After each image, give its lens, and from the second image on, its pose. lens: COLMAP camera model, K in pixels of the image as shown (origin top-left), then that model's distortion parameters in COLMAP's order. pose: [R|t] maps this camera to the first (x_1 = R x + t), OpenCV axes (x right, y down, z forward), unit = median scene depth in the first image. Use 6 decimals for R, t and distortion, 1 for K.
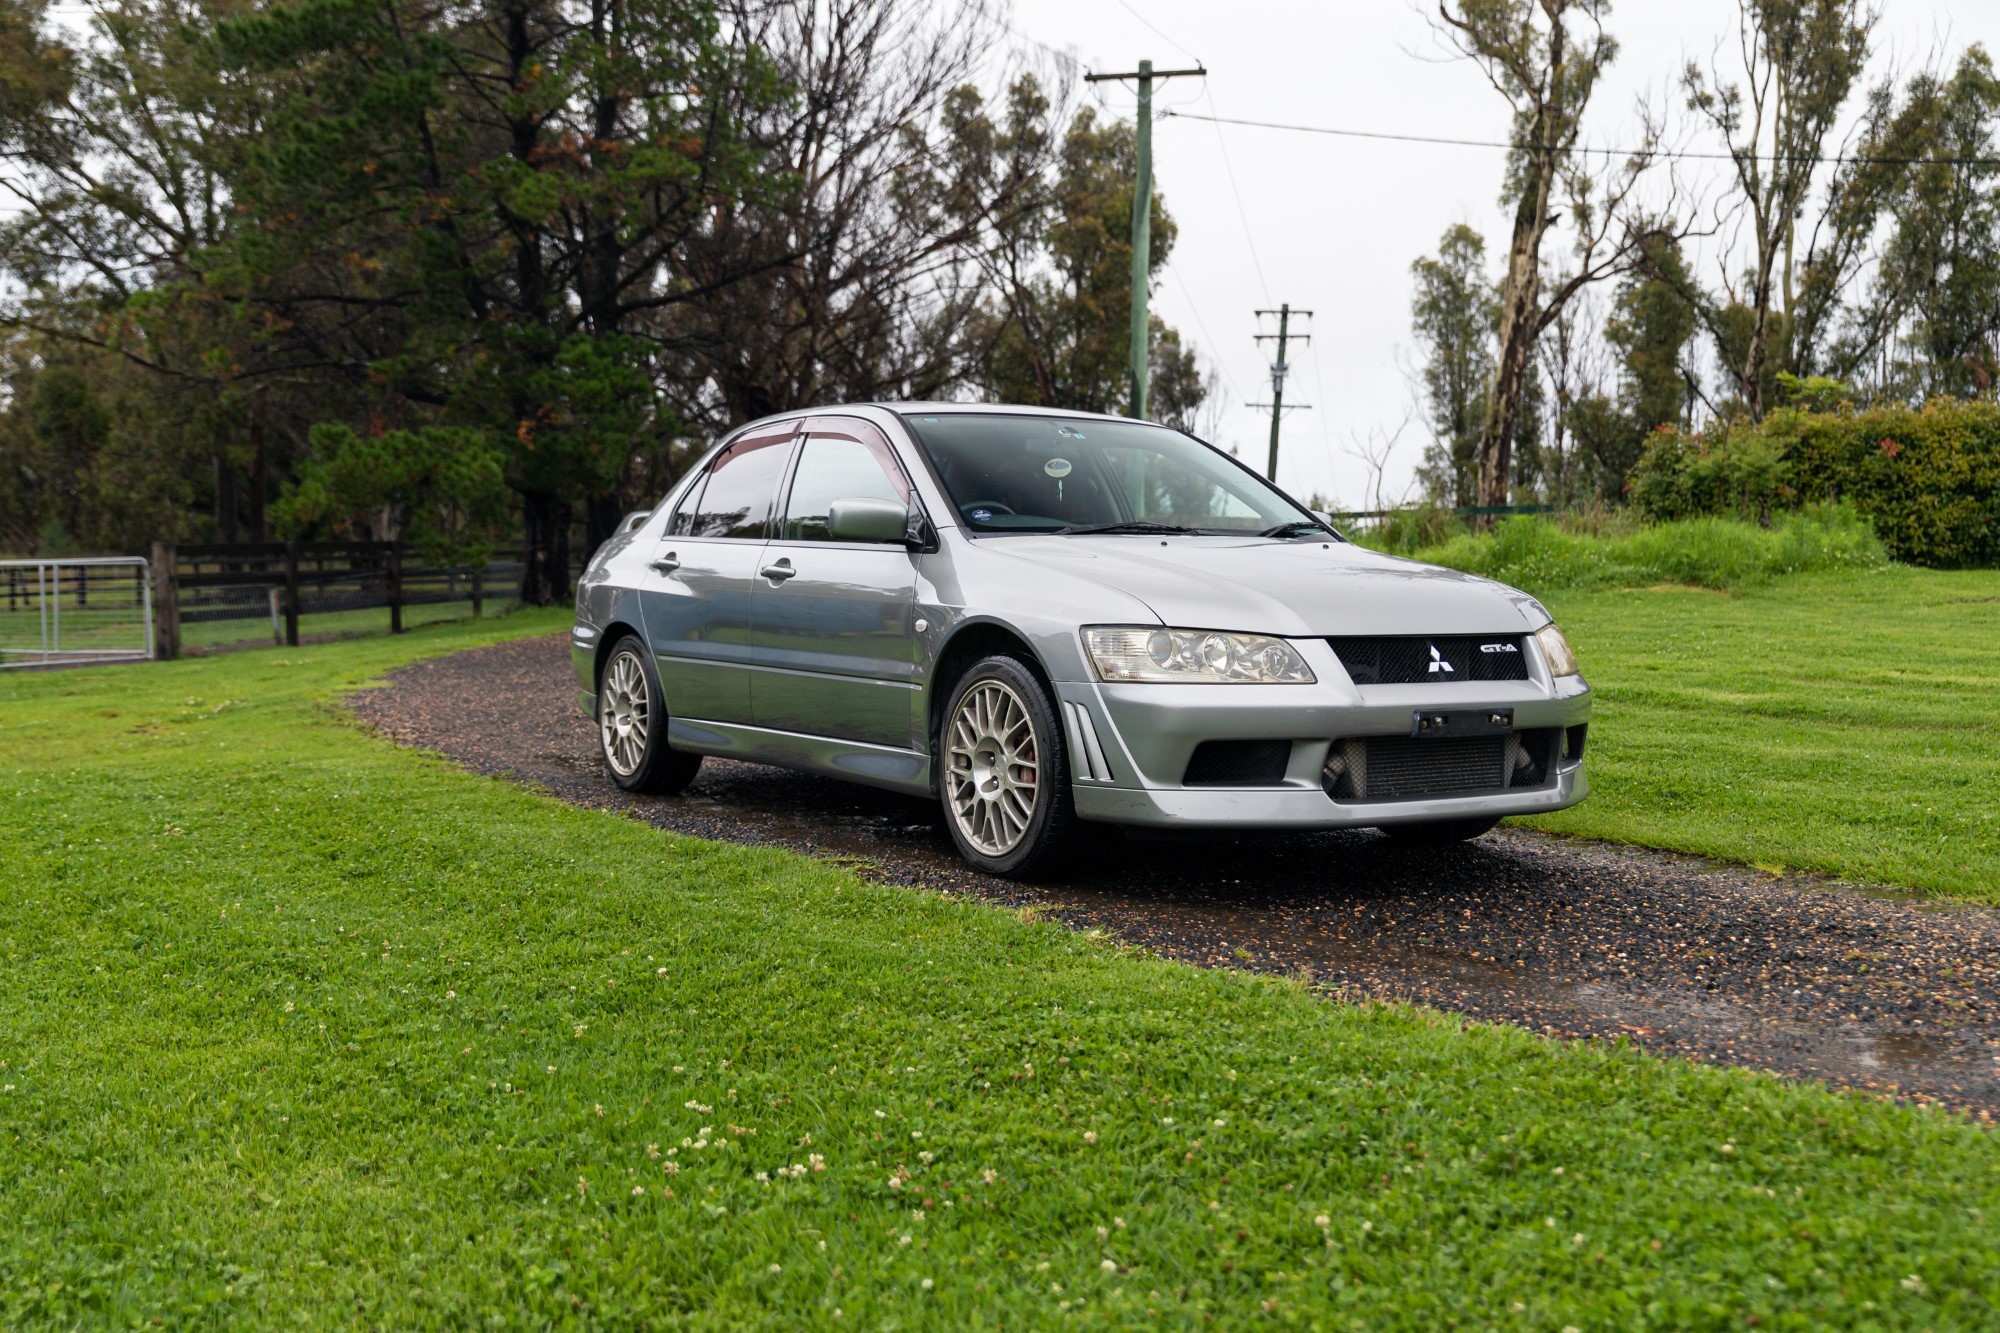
lens RADIAL K [[2121.1, 0, 989.3], [0, 2121.1, 667.2], [0, 0, 1]] dist [0.001299, 0.000000]
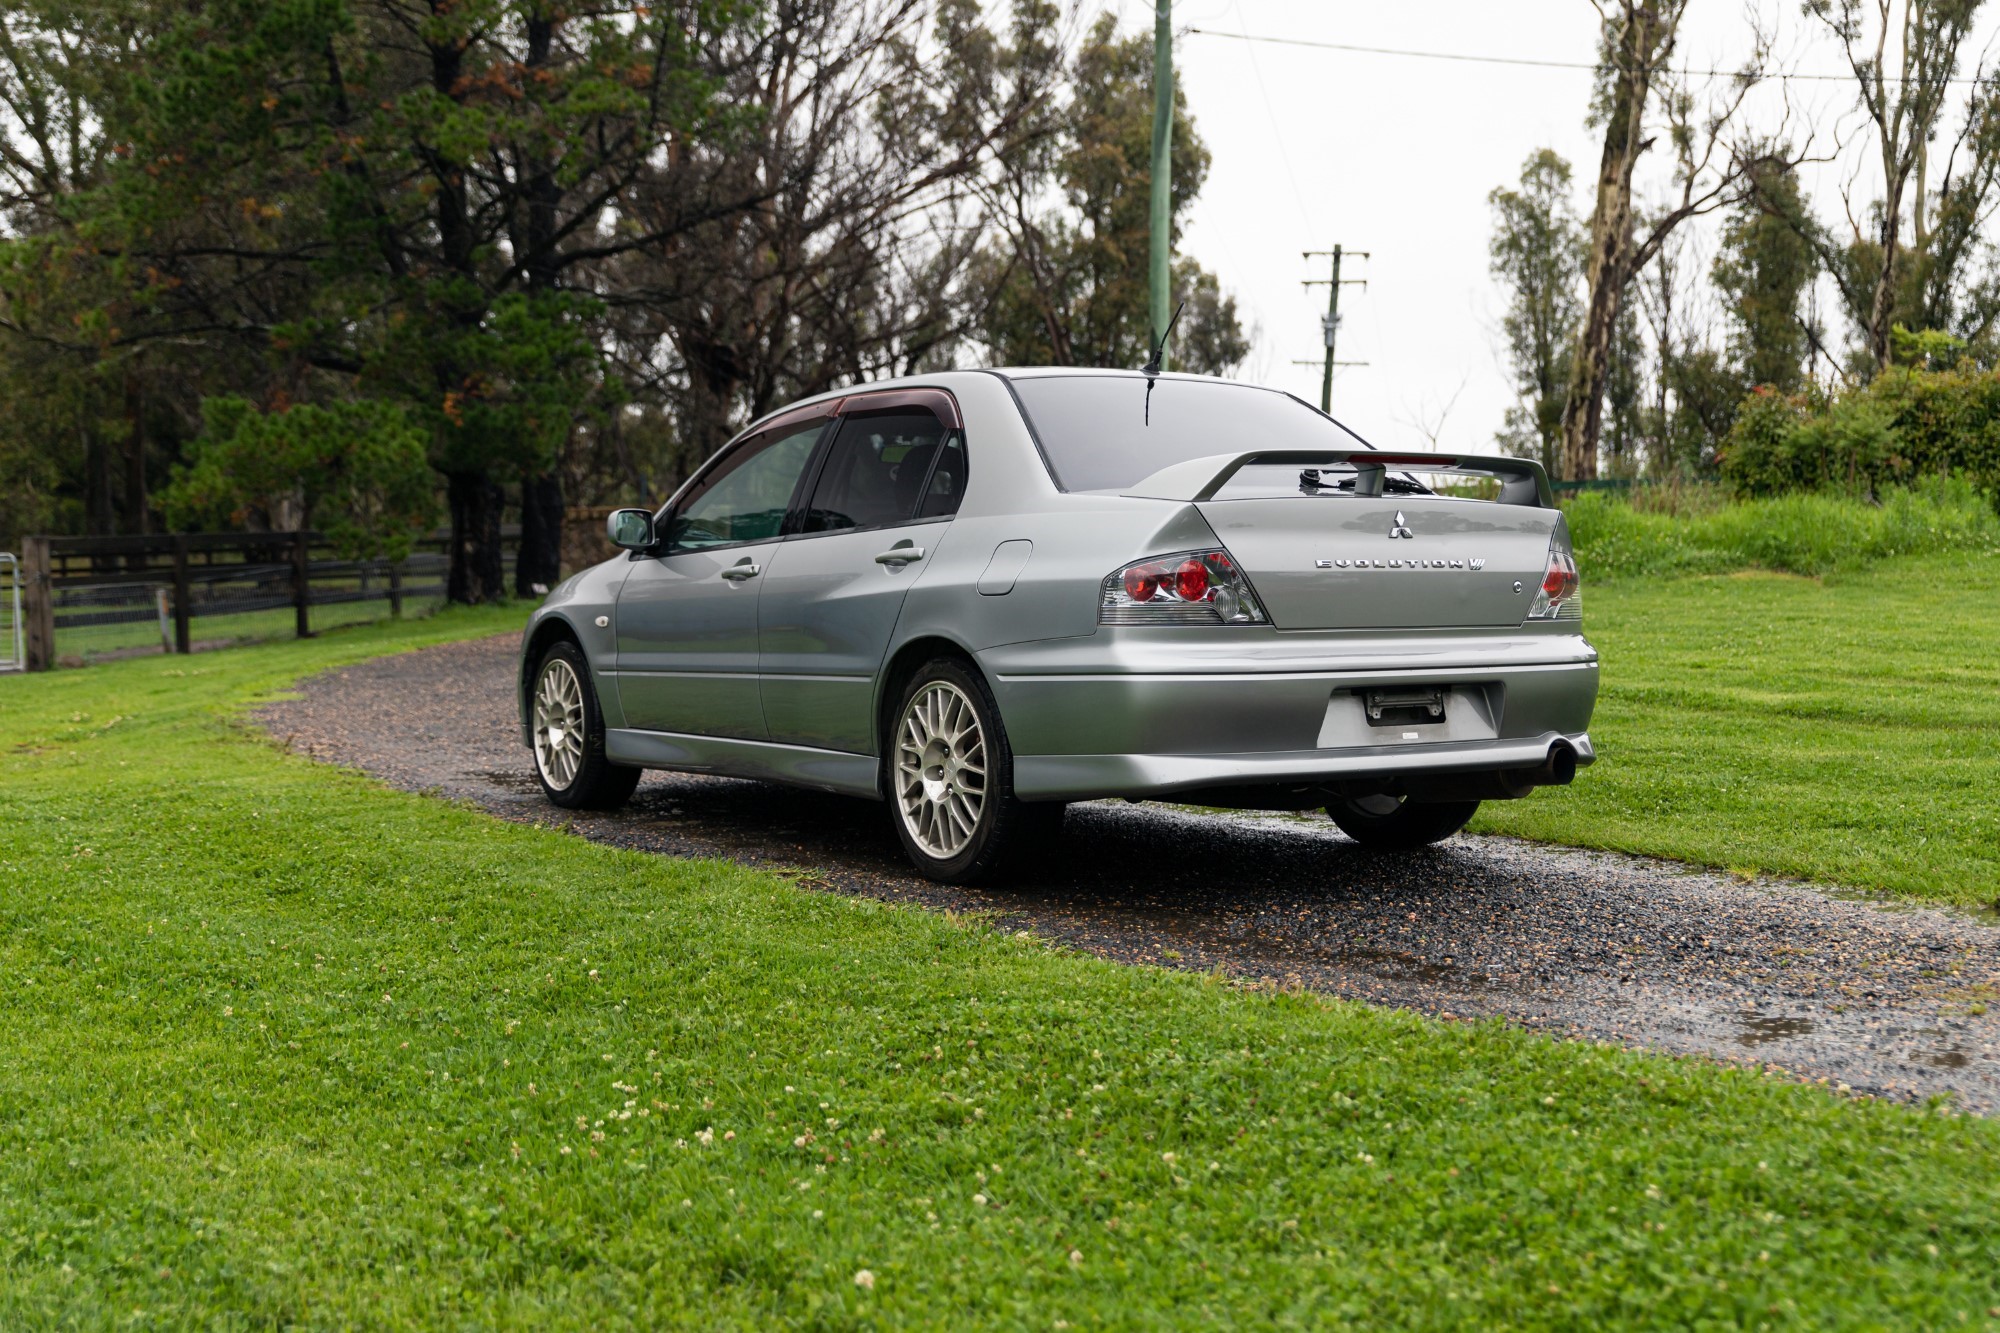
lens RADIAL K [[2546.8, 0, 1015.9], [0, 2546.8, 670.6], [0, 0, 1]] dist [0.000363, 0.000000]
pose [[0.999960, -0.008475, 0.002770, 0.034271], [0.008476, 0.999964, -0.000417, 0.000451], [-0.002766, 0.000440, 0.999996, -0.166224]]
